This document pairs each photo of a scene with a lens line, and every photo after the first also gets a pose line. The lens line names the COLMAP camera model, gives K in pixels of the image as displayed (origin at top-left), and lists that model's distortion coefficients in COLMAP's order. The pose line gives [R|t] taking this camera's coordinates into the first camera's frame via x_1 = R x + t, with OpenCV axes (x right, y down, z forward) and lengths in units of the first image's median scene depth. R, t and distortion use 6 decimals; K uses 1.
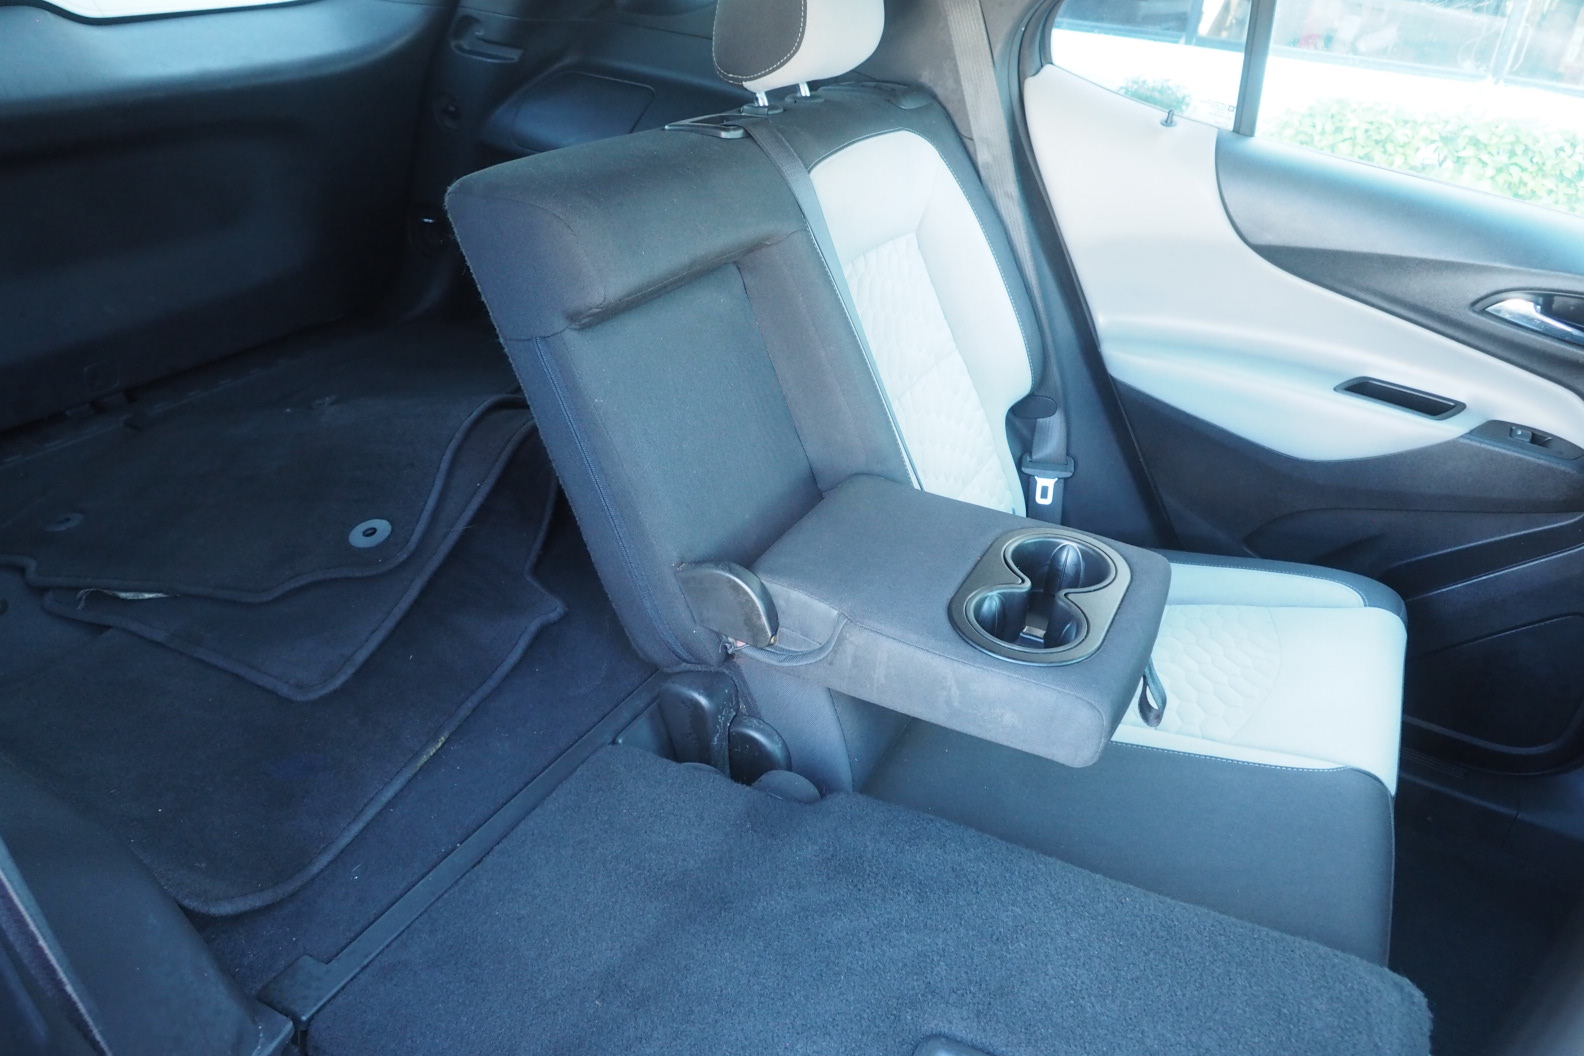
lens RADIAL K [[1117.8, 0, 793.3], [0, 1117.8, 522.7], [0, 0, 1]] dist [-0.041420, 0.015362]
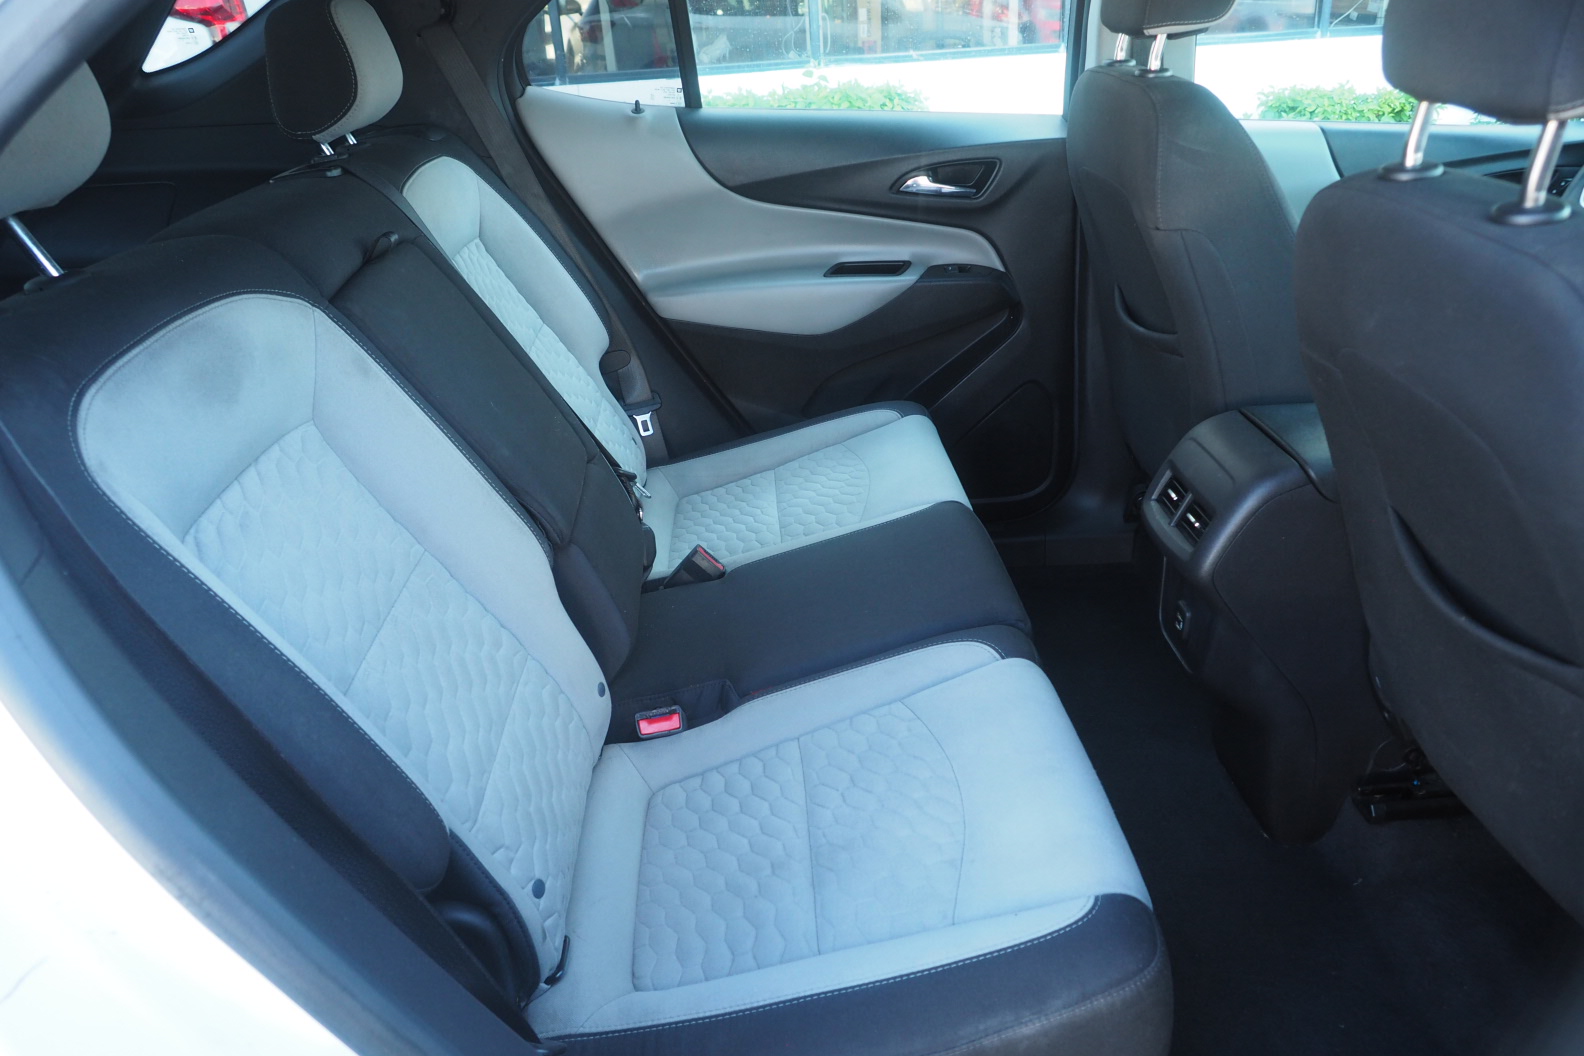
lens RADIAL K [[1117.8, 0, 788.1], [0, 1117.8, 534.6], [0, 0, 1]] dist [-0.041420, 0.015362]
pose [[0.852704, -0.337182, 0.399005, -0.185278], [0.353627, 0.934761, 0.034199, 0.108115], [-0.384506, 0.111937, 0.916311, -0.170397]]
